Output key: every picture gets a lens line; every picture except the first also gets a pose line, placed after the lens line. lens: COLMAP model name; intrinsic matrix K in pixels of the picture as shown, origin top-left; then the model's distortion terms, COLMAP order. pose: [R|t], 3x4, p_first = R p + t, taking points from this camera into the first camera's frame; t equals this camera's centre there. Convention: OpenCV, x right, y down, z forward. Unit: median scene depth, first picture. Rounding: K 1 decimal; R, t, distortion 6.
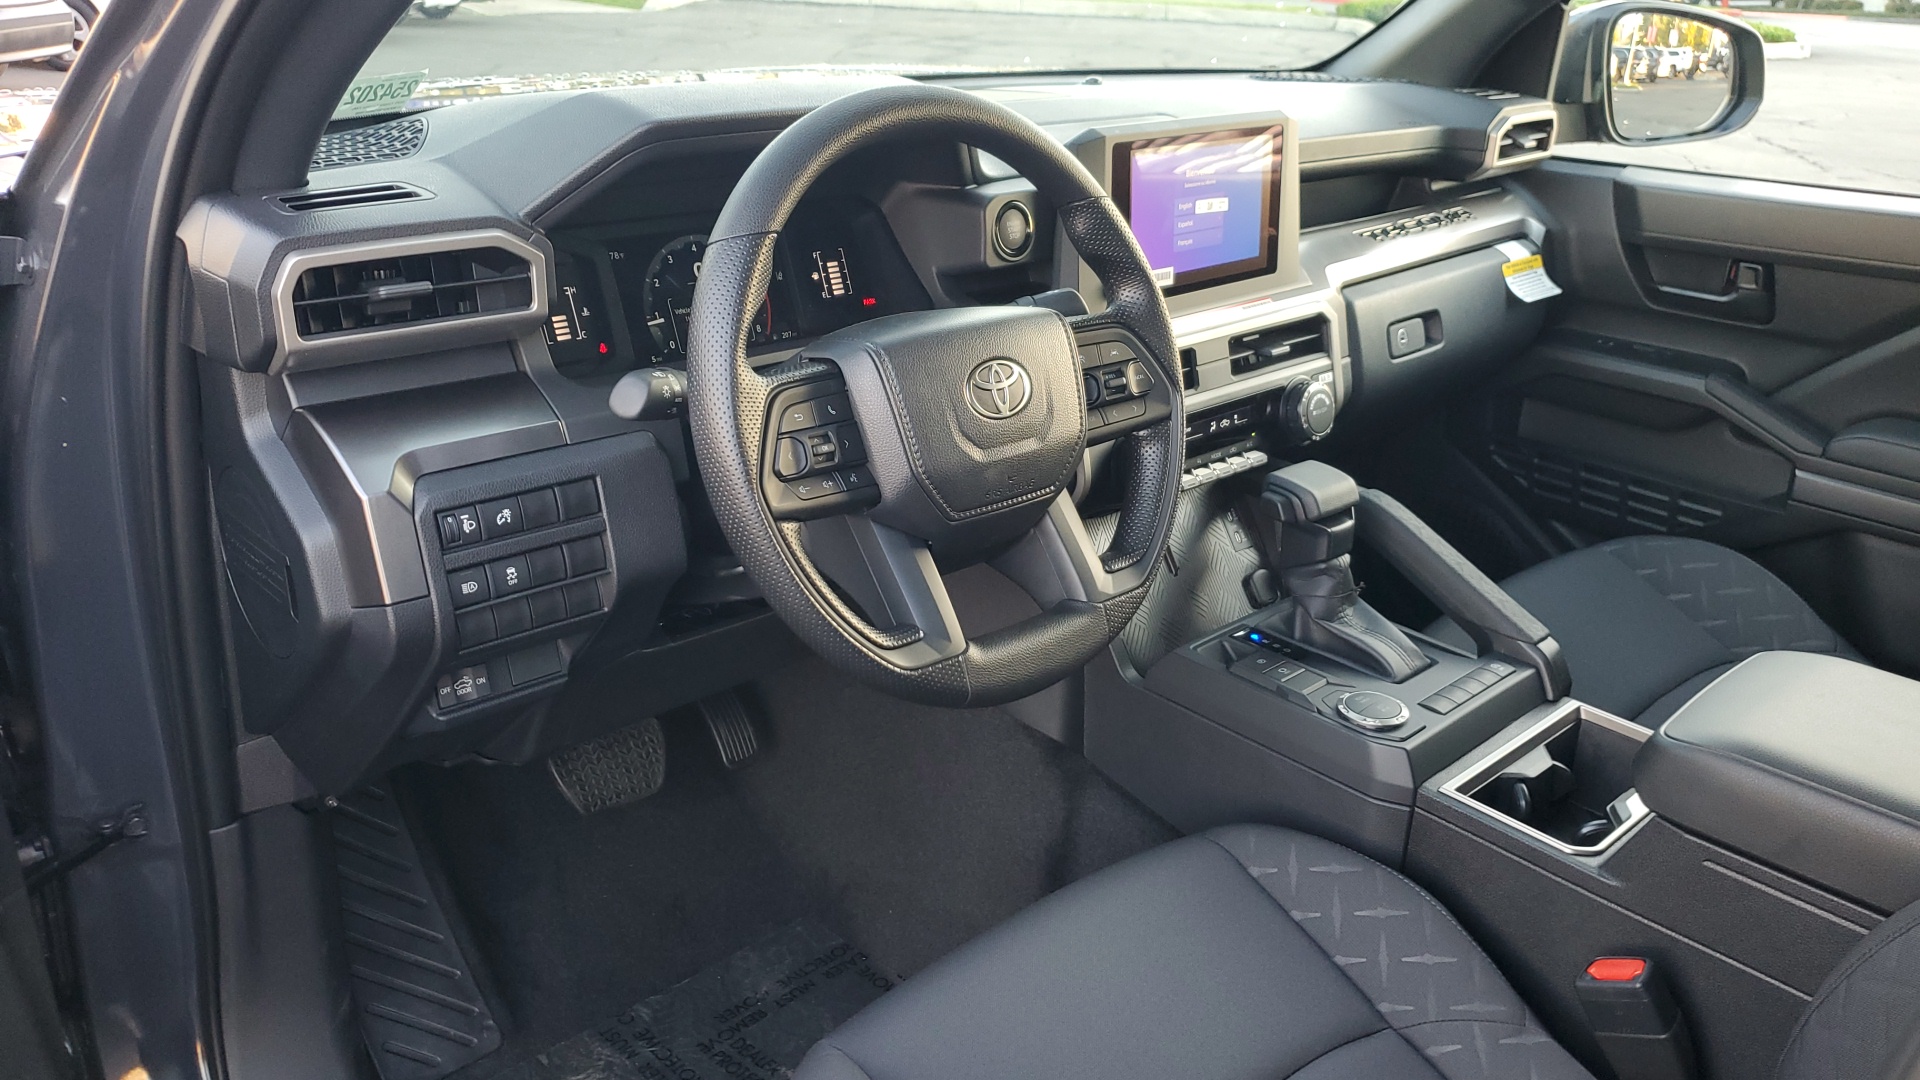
lens RADIAL K [[1502.4, 0, 960.0], [0, 1502.4, 540.0], [0, 0, 1]] dist [0.006666, 0.035102]
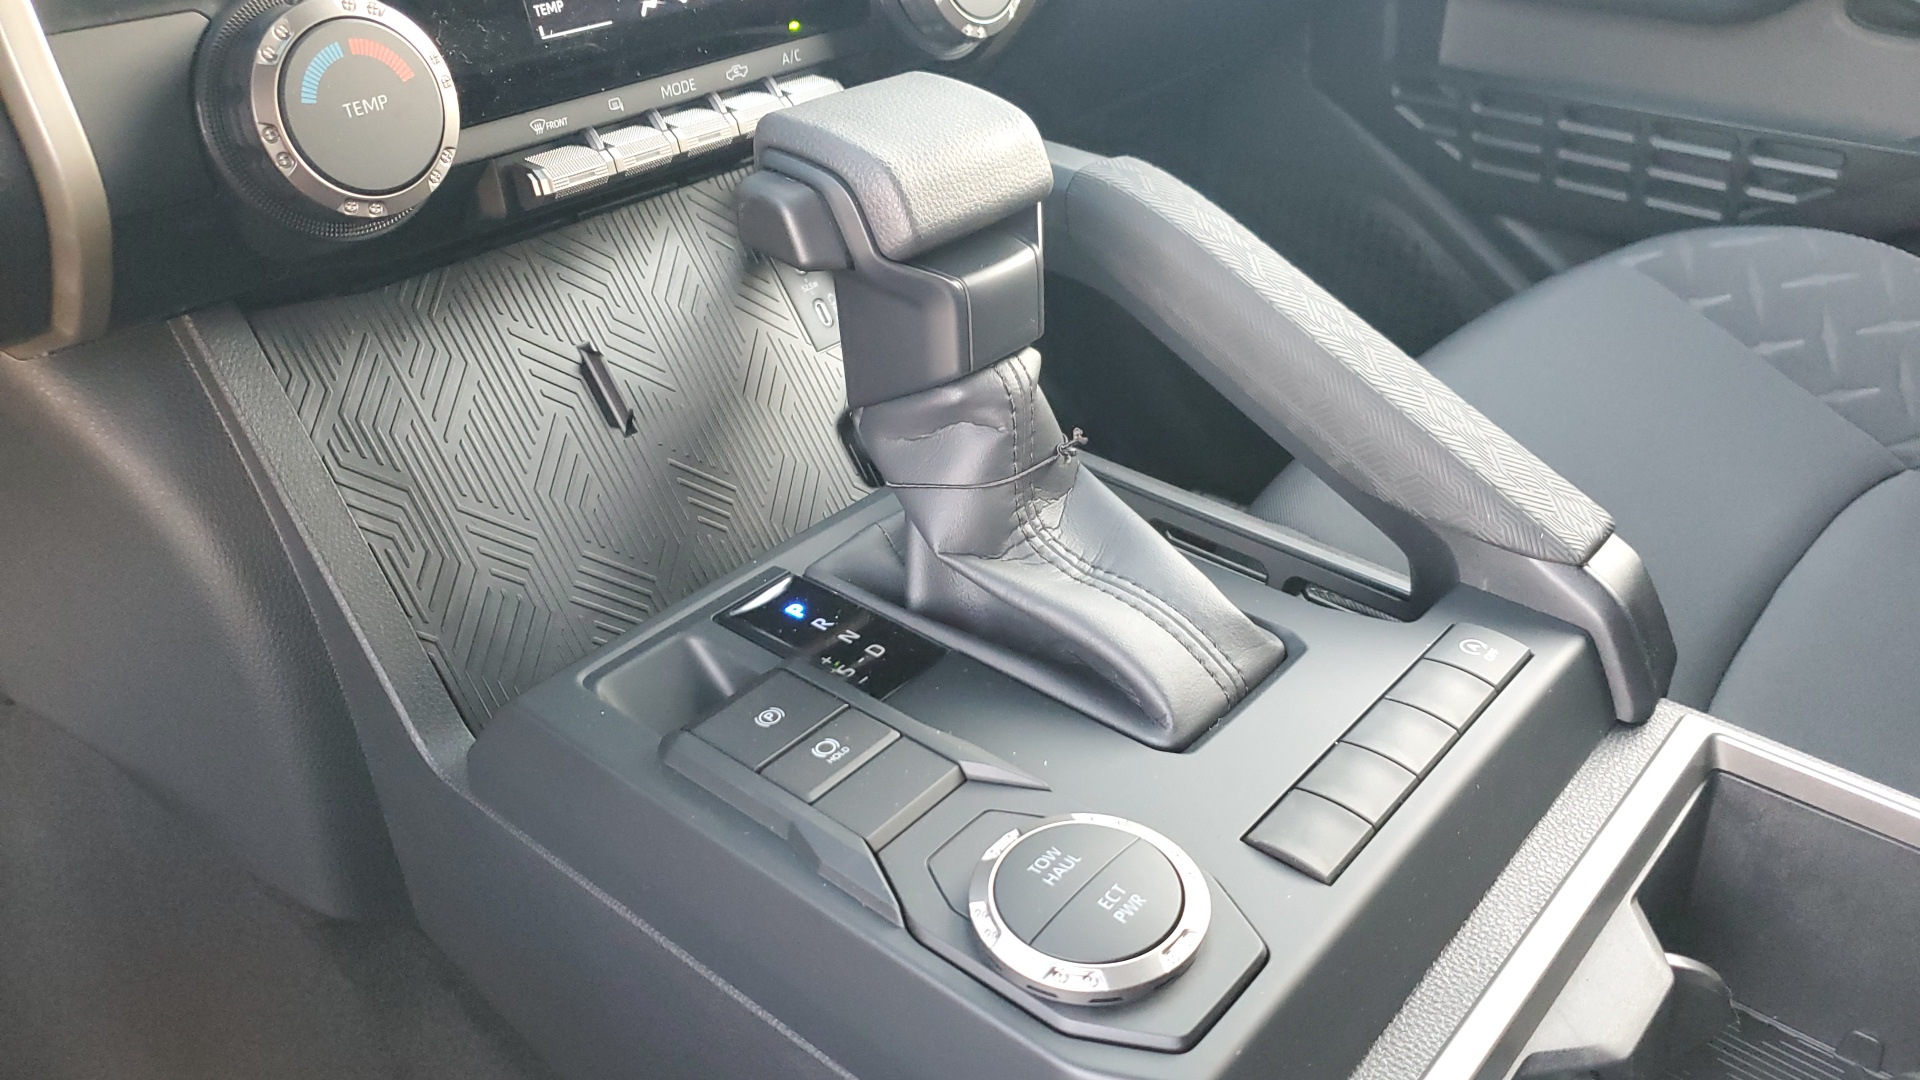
lens RADIAL K [[1502.4, 0, 960.0], [0, 1502.4, 540.0], [0, 0, 1]] dist [0.006666, 0.035102]
pose [[0.993792, -0.091006, 0.064000, 0.200985], [0.079343, 0.982975, 0.165725, -0.005120], [-0.077993, -0.159618, 0.984093, 0.616538]]
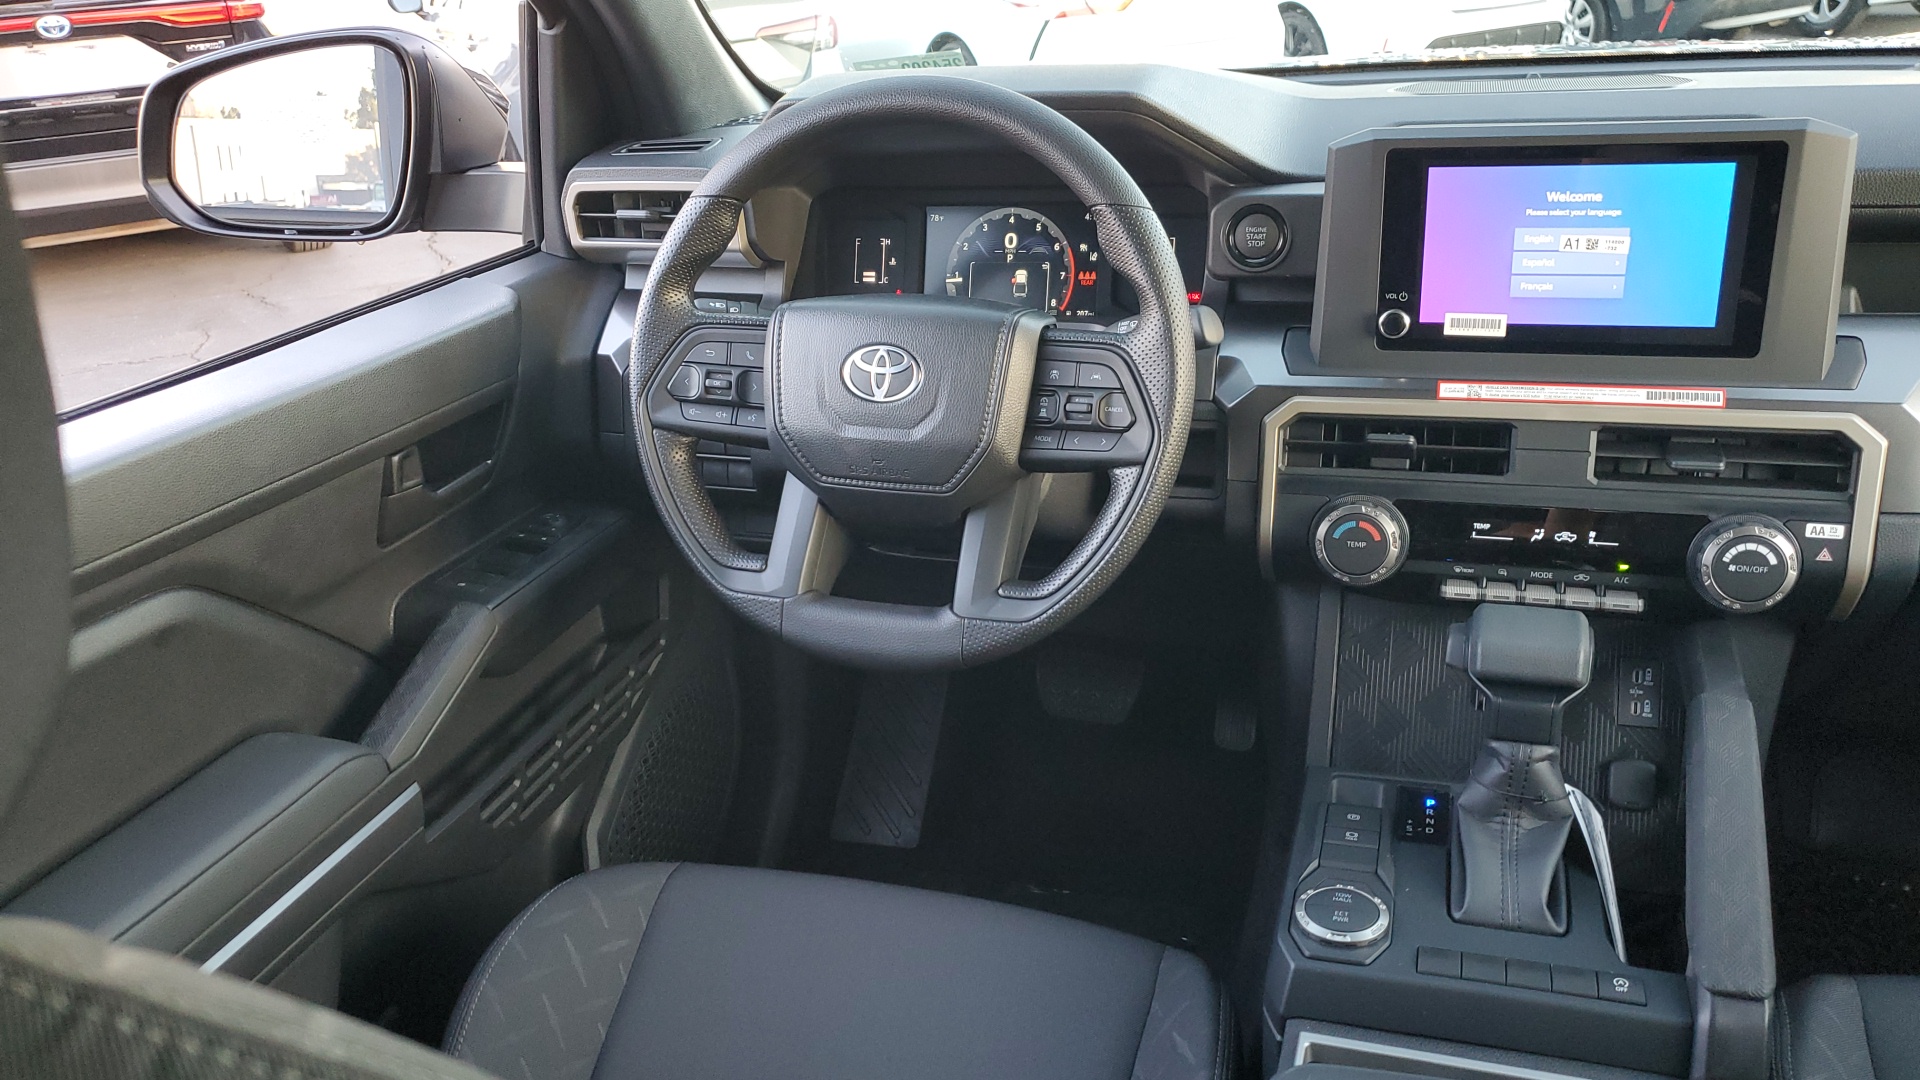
lens RADIAL K [[1520.8, 0, 960.0], [0, 1520.8, 540.0], [0, 0, 1]] dist [0.069384, -0.105160]
pose [[0.489185, 0.288374, -0.823127, 0.640134], [-0.262690, 0.948650, 0.176233, -0.129016], [0.831680, 0.130017, 0.539818, 0.339890]]
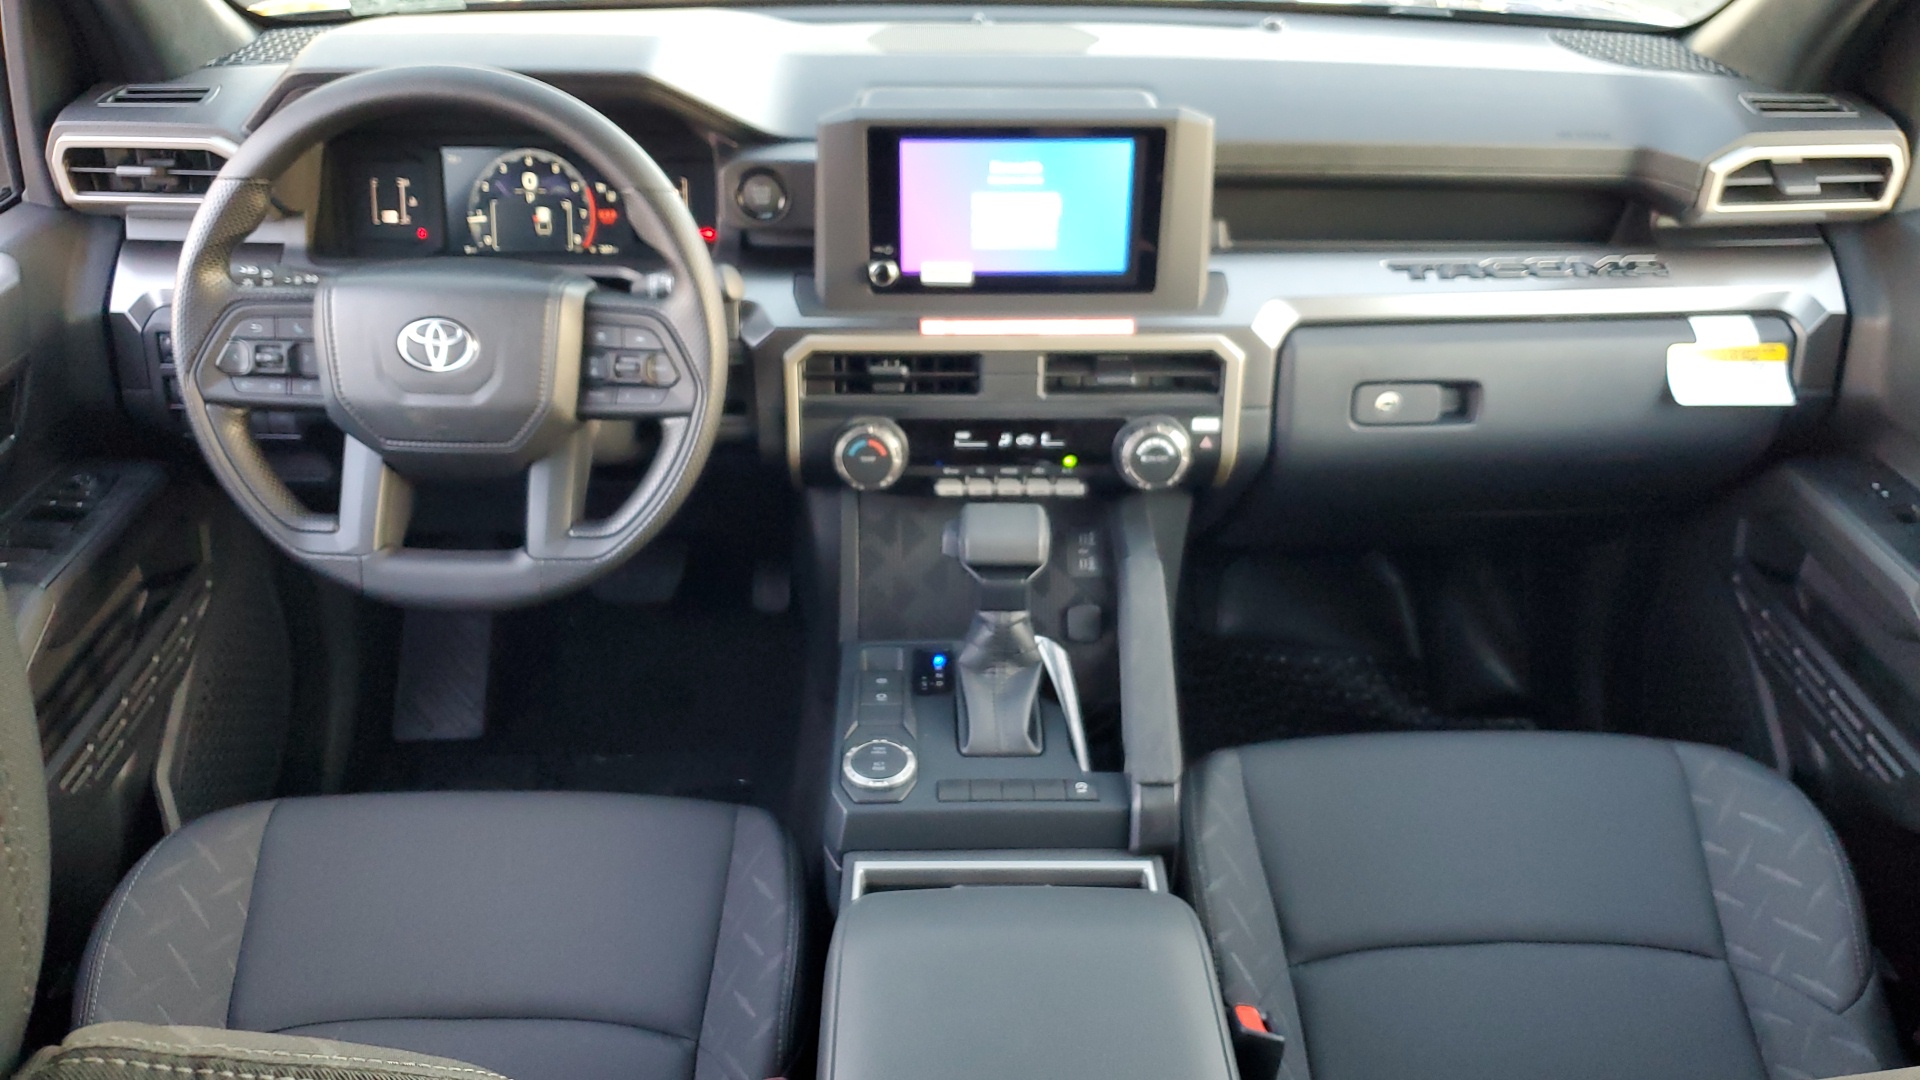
lens RADIAL K [[1490.1, 0, 960.0], [0, 1490.1, 540.0], [0, 0, 1]] dist [0.073736, -0.092784]
pose [[0.746800, 0.319716, -0.583157, 0.692566], [-0.243736, 0.947428, 0.207297, -0.197717], [0.618776, -0.012674, 0.785465, 0.243743]]
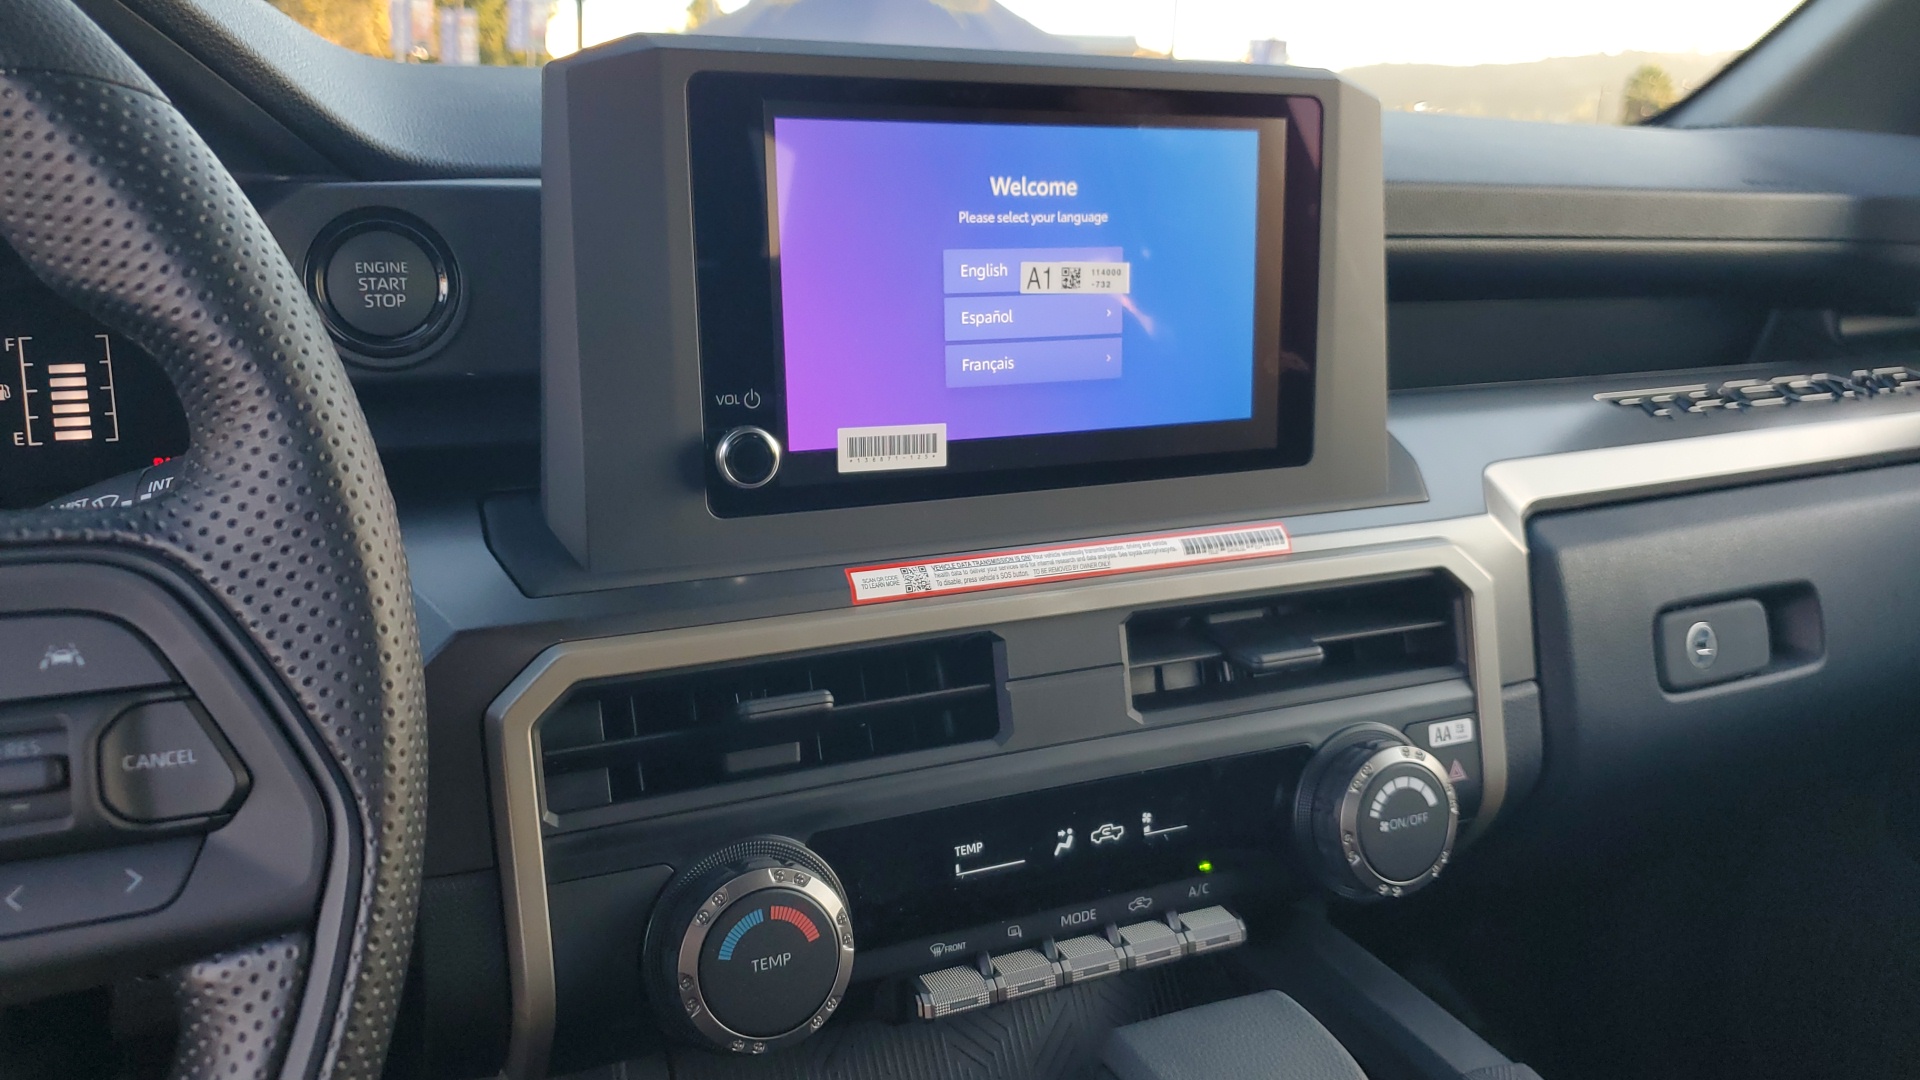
lens RADIAL K [[1520.8, 0, 960.0], [0, 1520.8, 540.0], [0, 0, 1]] dist [0.069384, -0.105160]
pose [[0.955202, 0.062430, -0.289295, 0.244002], [-0.105064, 0.985361, -0.134261, -0.094082], [0.276678, 0.158640, 0.947778, 0.598192]]
